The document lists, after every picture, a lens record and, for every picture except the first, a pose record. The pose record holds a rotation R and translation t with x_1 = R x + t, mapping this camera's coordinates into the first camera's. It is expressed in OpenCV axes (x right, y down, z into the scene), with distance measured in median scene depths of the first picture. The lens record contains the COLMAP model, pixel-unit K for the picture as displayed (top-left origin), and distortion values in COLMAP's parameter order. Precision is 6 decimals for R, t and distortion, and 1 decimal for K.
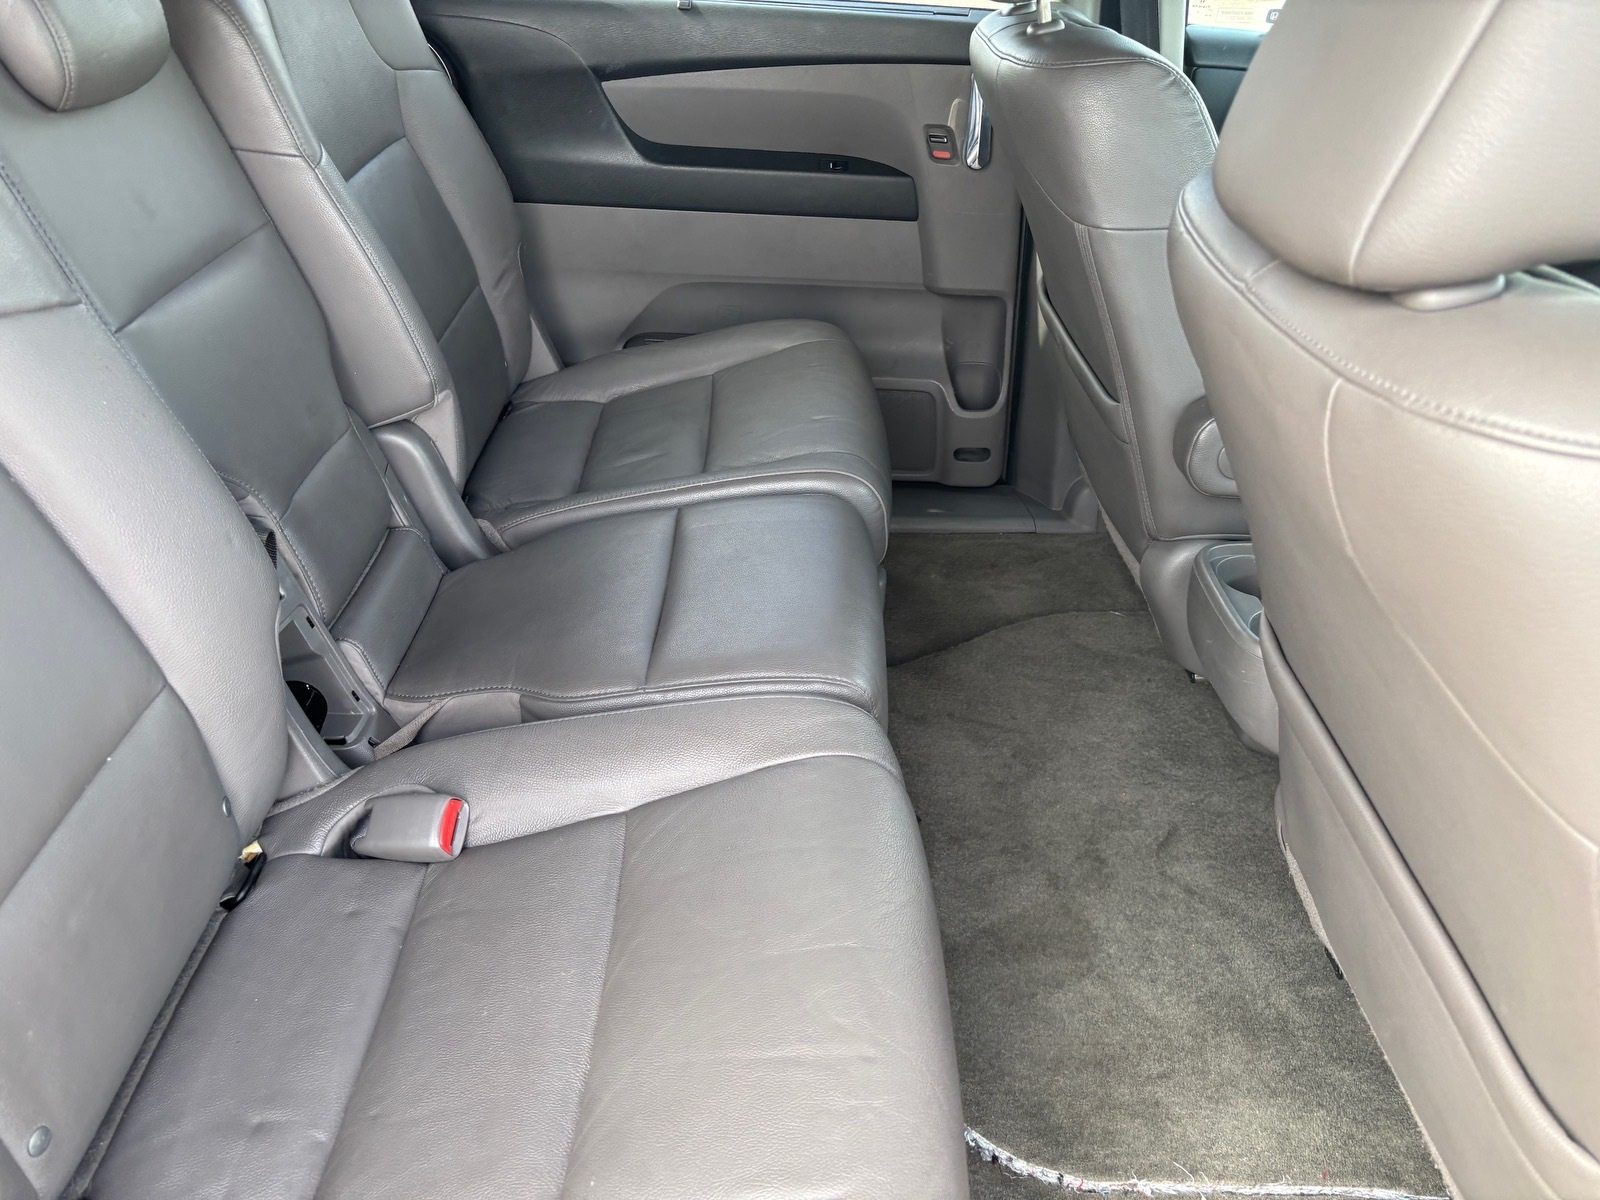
lens RADIAL K [[1193.7, 0, 800.0], [0, 1193.7, 600.0], [0, 0, 1]] dist [0.011557, 0.004210]
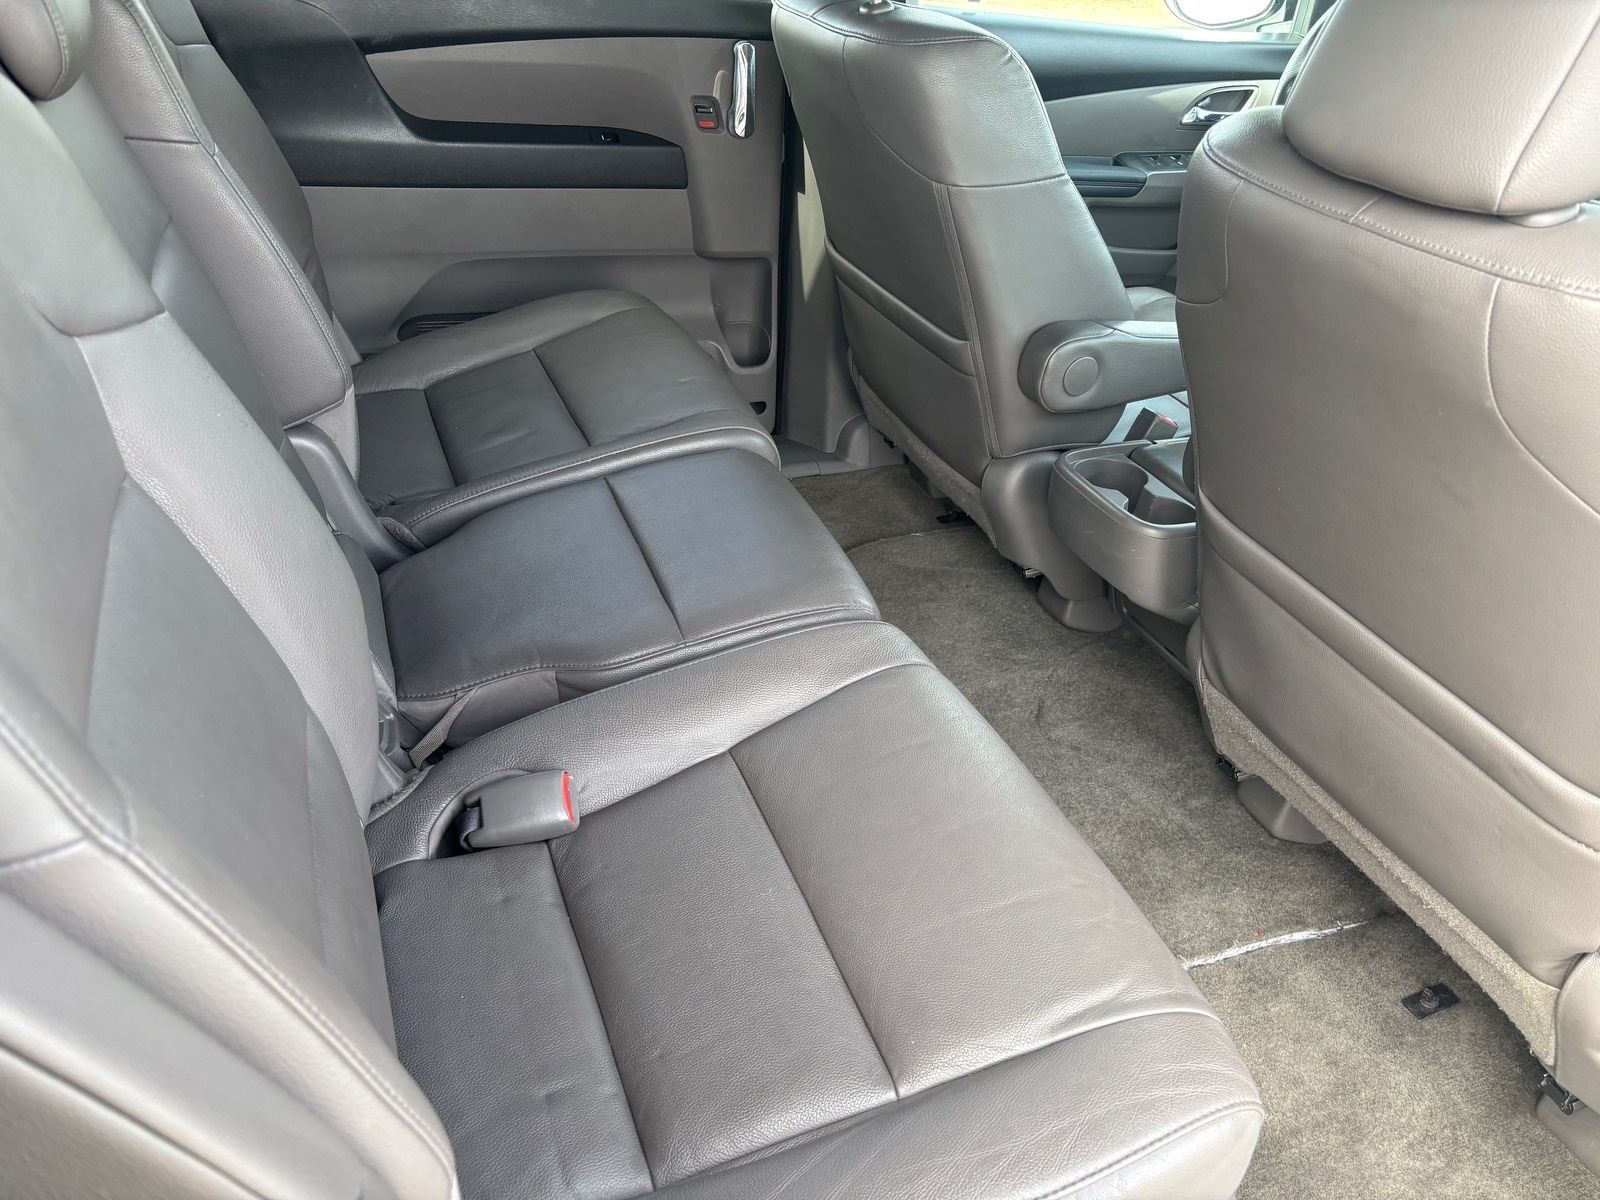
lens RADIAL K [[1184.1, 0, 815.8], [0, 1184.1, 593.3], [0, 0, 1]] dist [0.035454, -0.041722]
pose [[0.931143, -0.153234, 0.330896, -0.268746], [0.145690, 0.988182, 0.047645, -0.001575], [-0.334286, 0.003844, 0.942464, -0.019793]]
